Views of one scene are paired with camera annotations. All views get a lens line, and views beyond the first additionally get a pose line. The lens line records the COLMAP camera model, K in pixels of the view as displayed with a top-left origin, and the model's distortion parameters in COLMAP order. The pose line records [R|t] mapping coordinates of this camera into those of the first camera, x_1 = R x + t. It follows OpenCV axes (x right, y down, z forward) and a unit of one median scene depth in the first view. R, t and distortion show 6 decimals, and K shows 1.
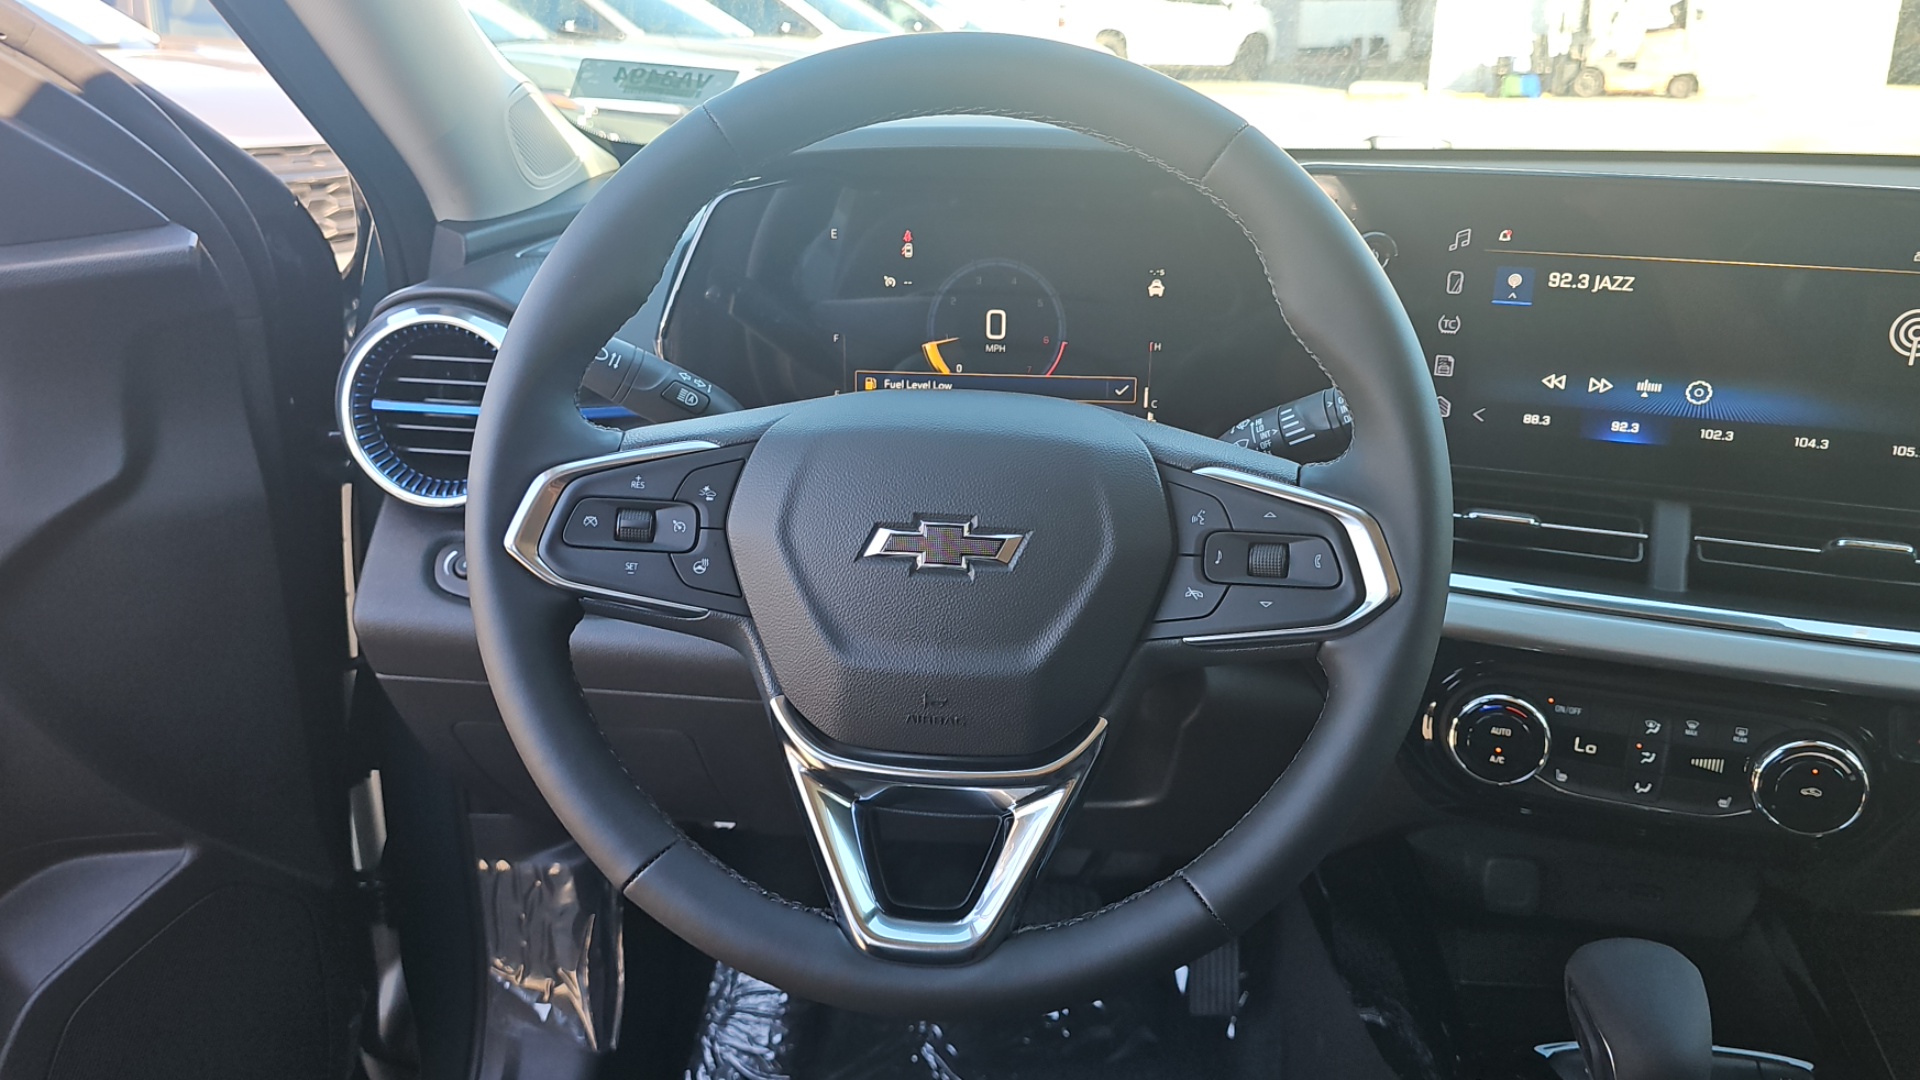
lens RADIAL K [[1400.8, 0, 989.2], [0, 1400.8, 534.2], [0, 0, 1]] dist [0.050446, -0.064375]
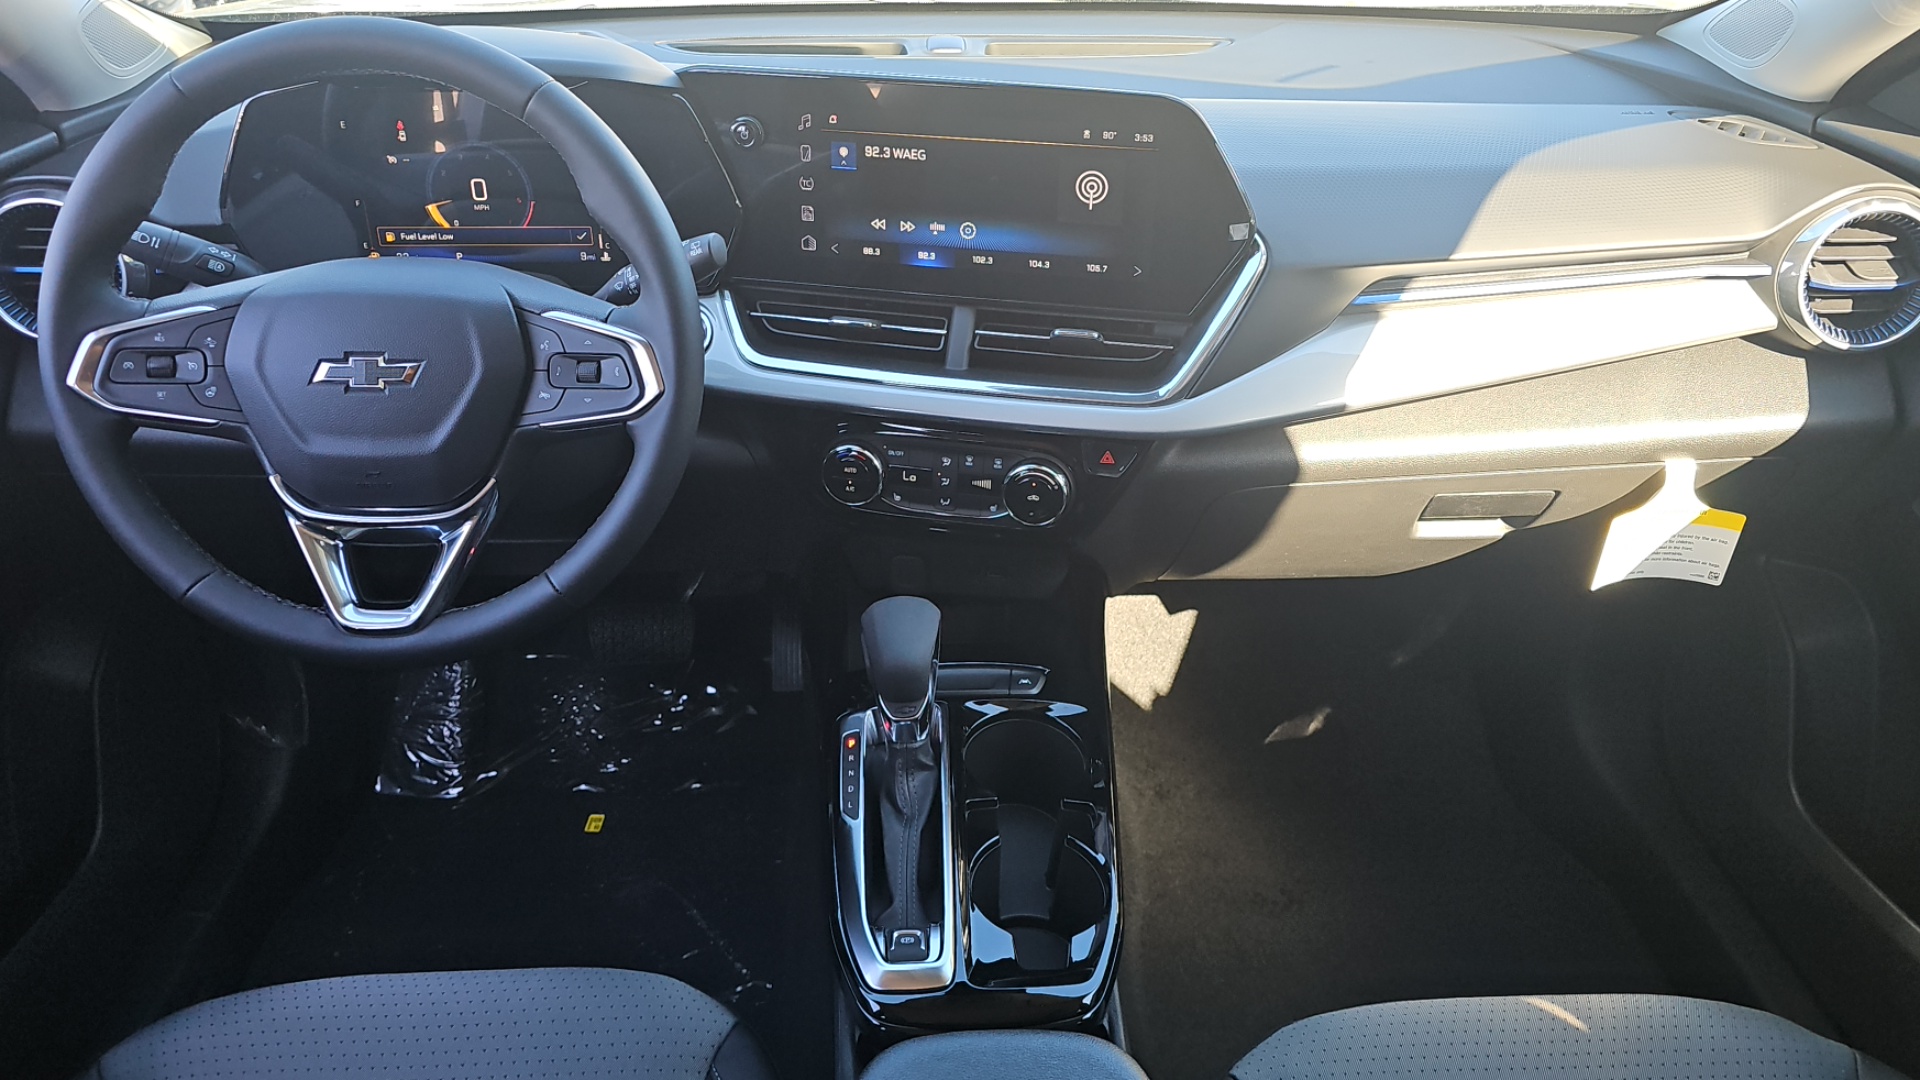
lens RADIAL K [[1400.8, 0, 974.7], [0, 1400.8, 531.7], [0, 0, 1]] dist [0.050446, -0.064375]
pose [[0.993556, -0.057732, 0.097541, 0.370824], [0.039986, 0.983762, 0.174970, -0.050812], [-0.106058, -0.169942, 0.979730, -0.490129]]
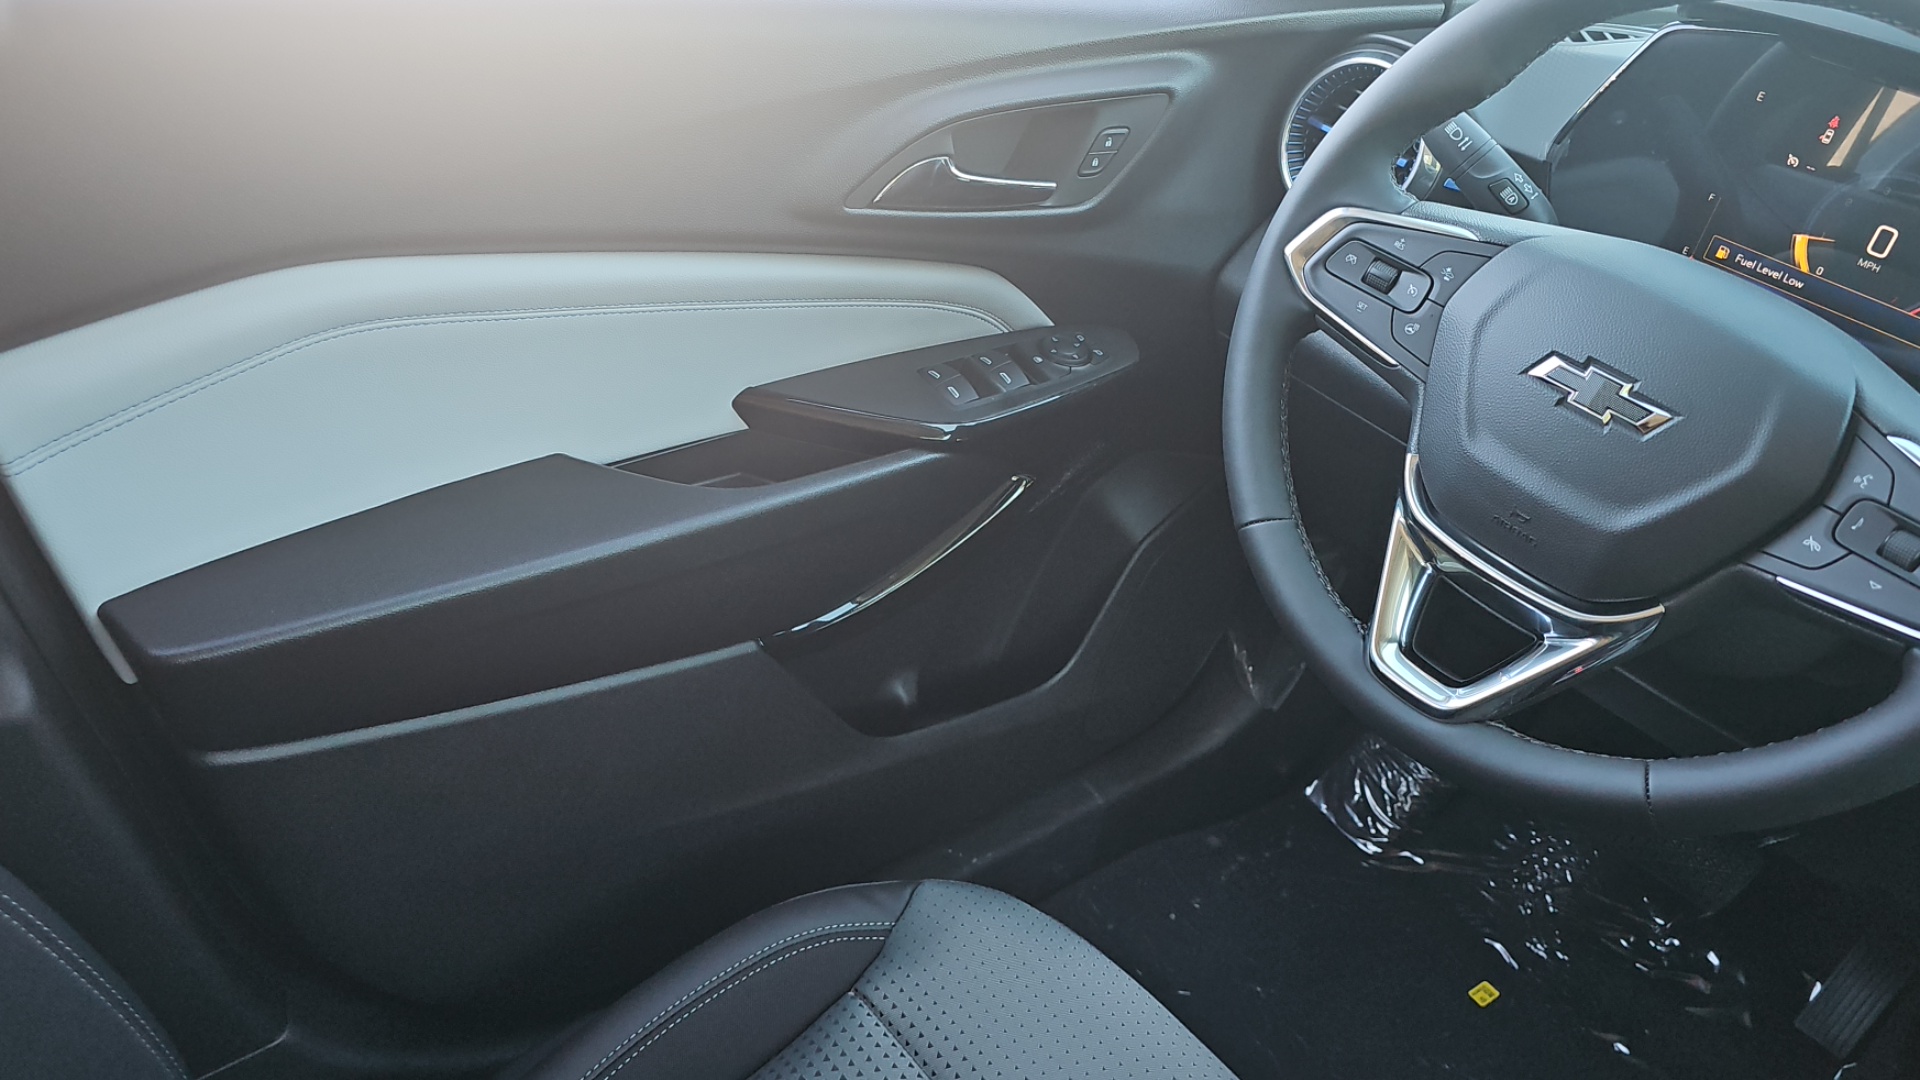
lens RADIAL K [[1400.8, 0, 977.4], [0, 1400.8, 536.6], [0, 0, 1]] dist [0.050446, -0.064375]
pose [[0.683703, 0.478591, -0.550910, 0.236762], [-0.378932, 0.877994, 0.292467, -0.026208], [0.623667, 0.008797, 0.781640, -0.139190]]
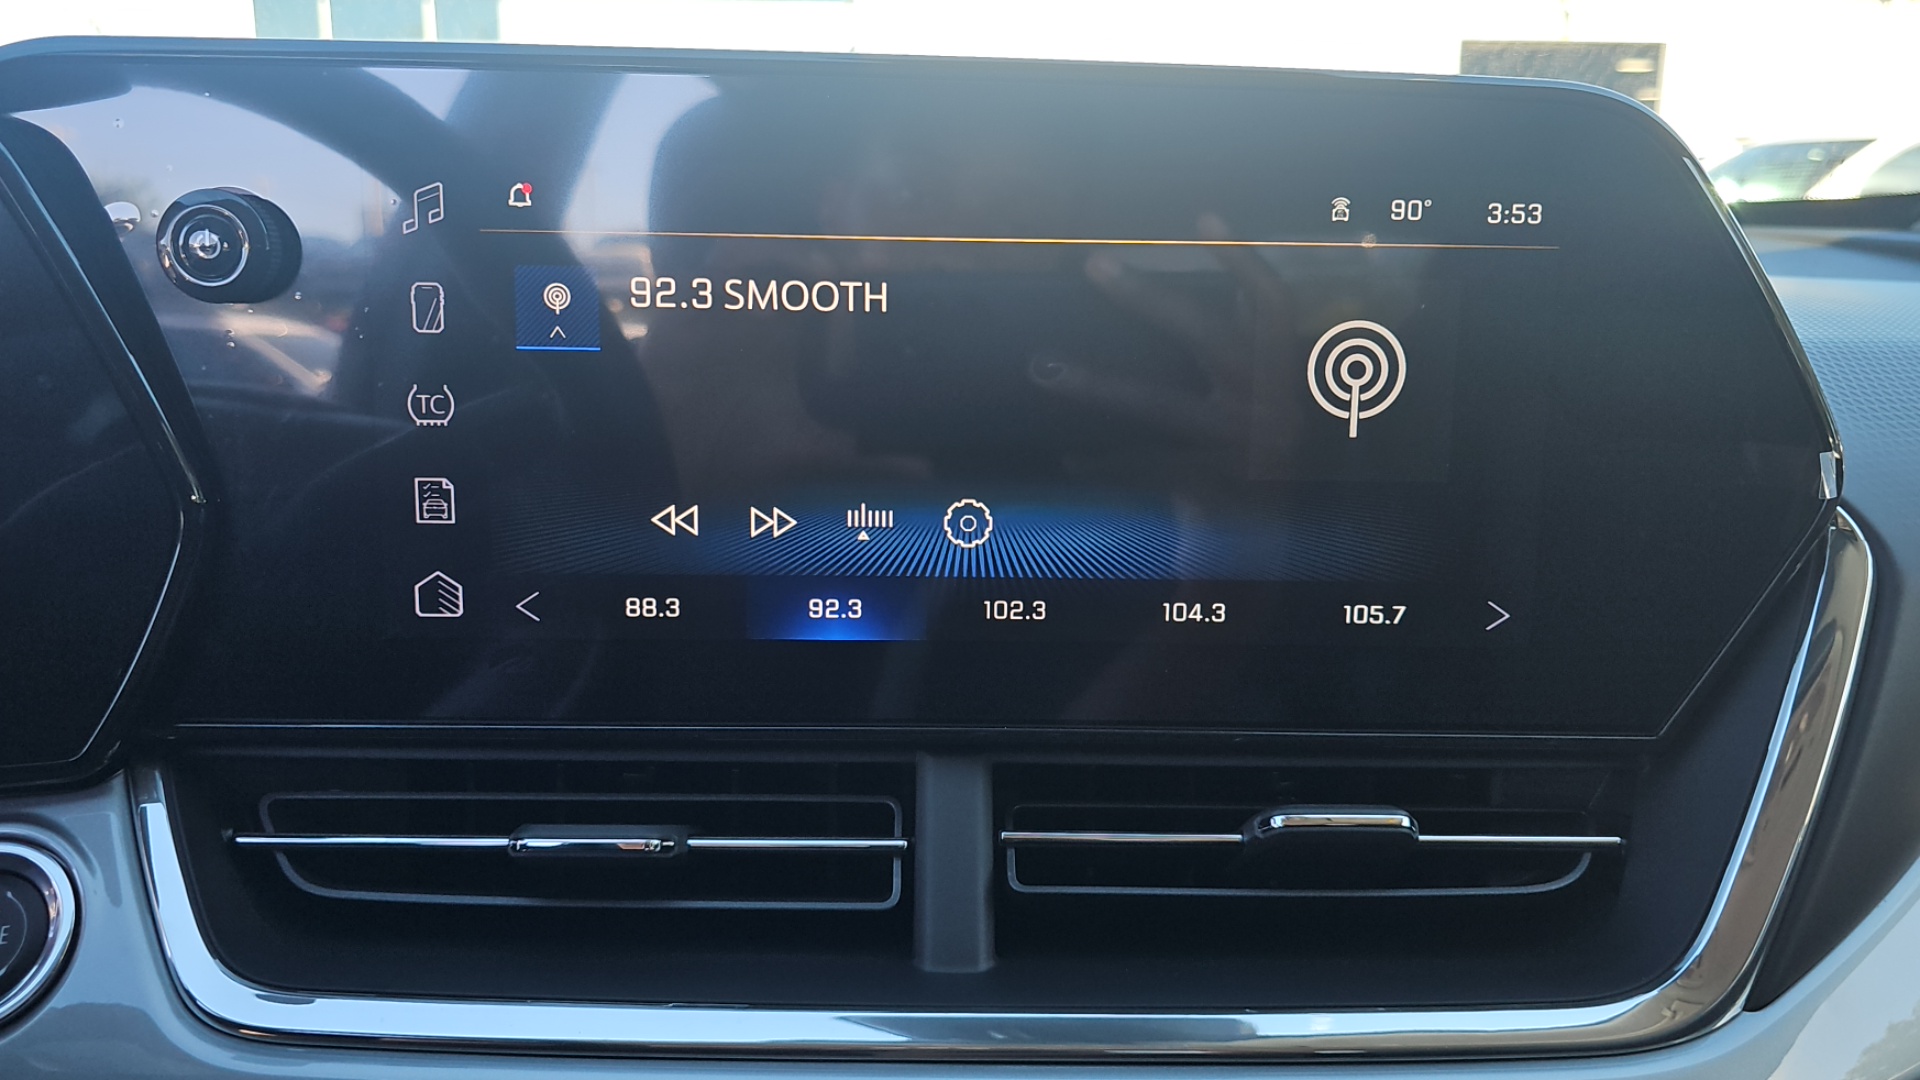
lens RADIAL K [[1400.8, 0, 961.5], [0, 1400.8, 522.0], [0, 0, 1]] dist [0.050446, -0.064375]
pose [[0.936252, -0.065058, 0.345253, 0.360920], [0.109464, 0.987807, -0.110706, -0.052902], [-0.333841, 0.141441, 0.931957, 0.604789]]
